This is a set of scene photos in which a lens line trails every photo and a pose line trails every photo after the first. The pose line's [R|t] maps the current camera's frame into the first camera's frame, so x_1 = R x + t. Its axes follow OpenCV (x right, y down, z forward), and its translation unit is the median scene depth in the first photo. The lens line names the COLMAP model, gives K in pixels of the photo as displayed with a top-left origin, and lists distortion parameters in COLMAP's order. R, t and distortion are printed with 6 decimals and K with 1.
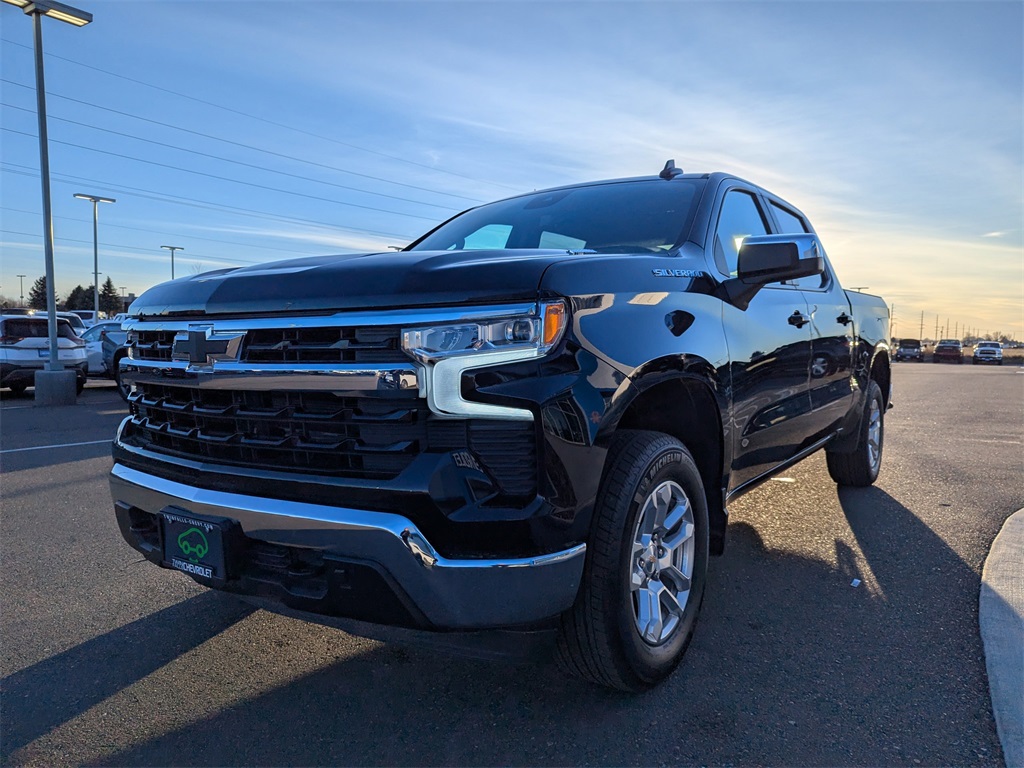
lens RADIAL K [[727.9, 0, 518.8], [0, 727.9, 385.9], [0, 0, 1]] dist [0.044720, -0.038095]
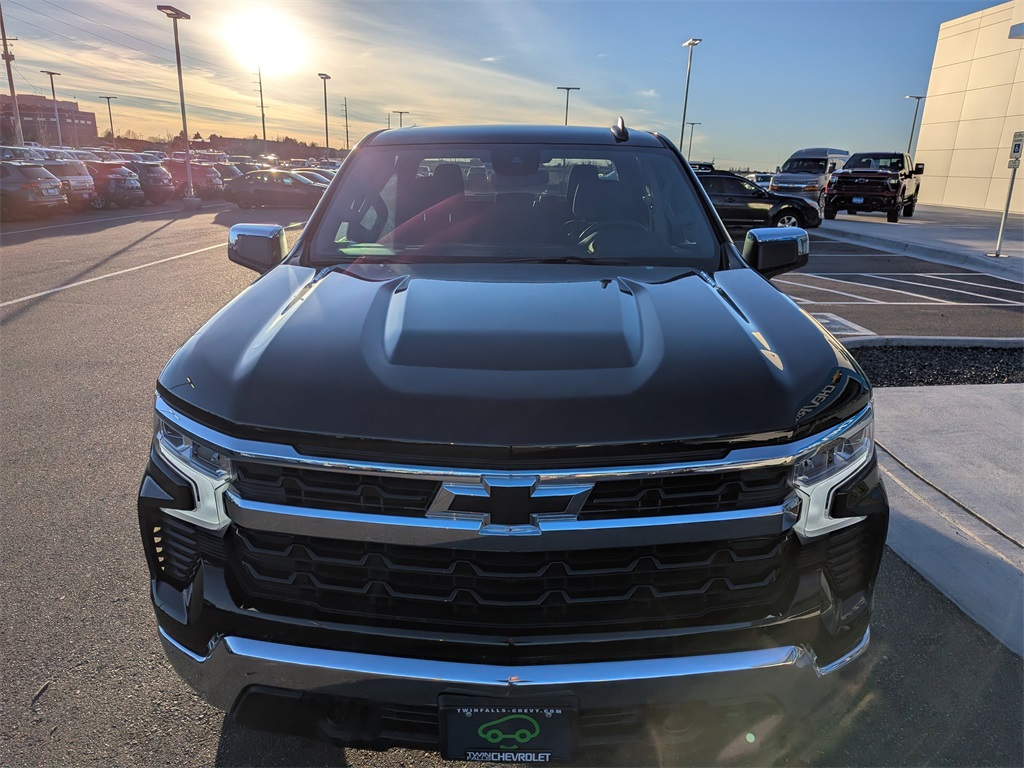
lens RADIAL K [[736.0, 0, 512.0], [0, 736.0, 384.0], [0, 0, 1]] dist [0.050966, -0.045206]
pose [[0.829326, -0.149328, 0.538441, -0.429988], [0.020709, 0.971180, 0.237444, -0.185542], [-0.558381, -0.185768, 0.808518, 0.206501]]
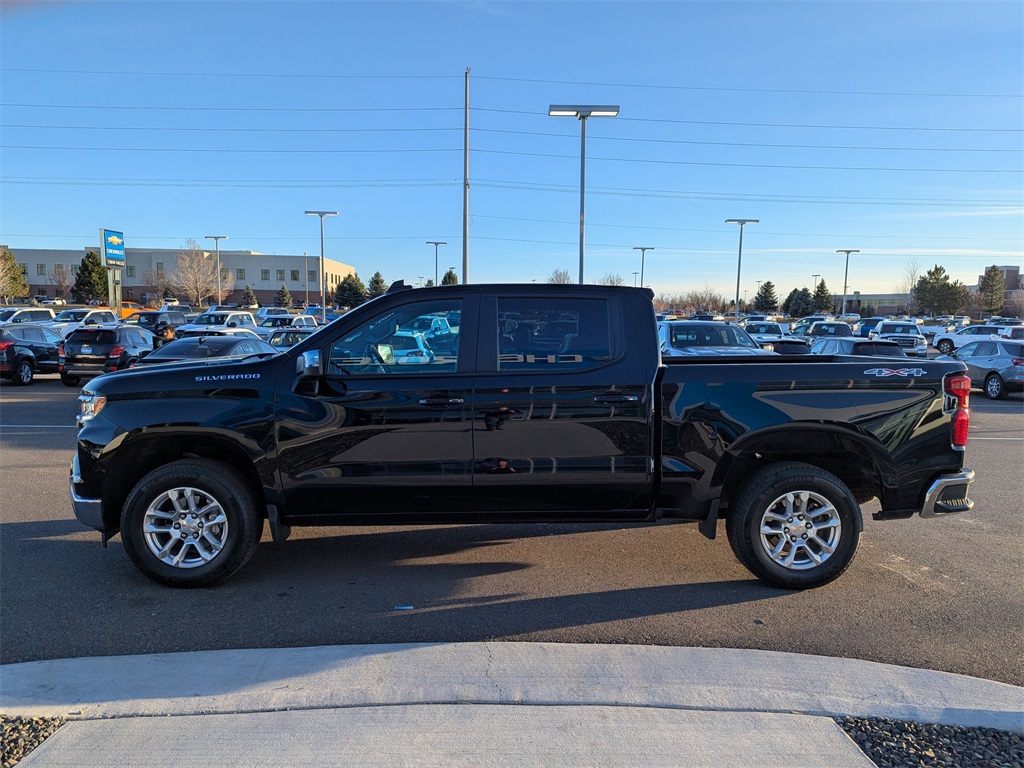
lens RADIAL K [[724.5, 0, 513.9], [0, 724.5, 385.0], [0, 0, 1]] dist [0.047391, -0.034606]
pose [[0.586553, 0.068744, -0.806988, 1.313117], [-0.063803, 0.997217, 0.038575, -0.154414], [0.807394, 0.028862, 0.589306, 0.320615]]
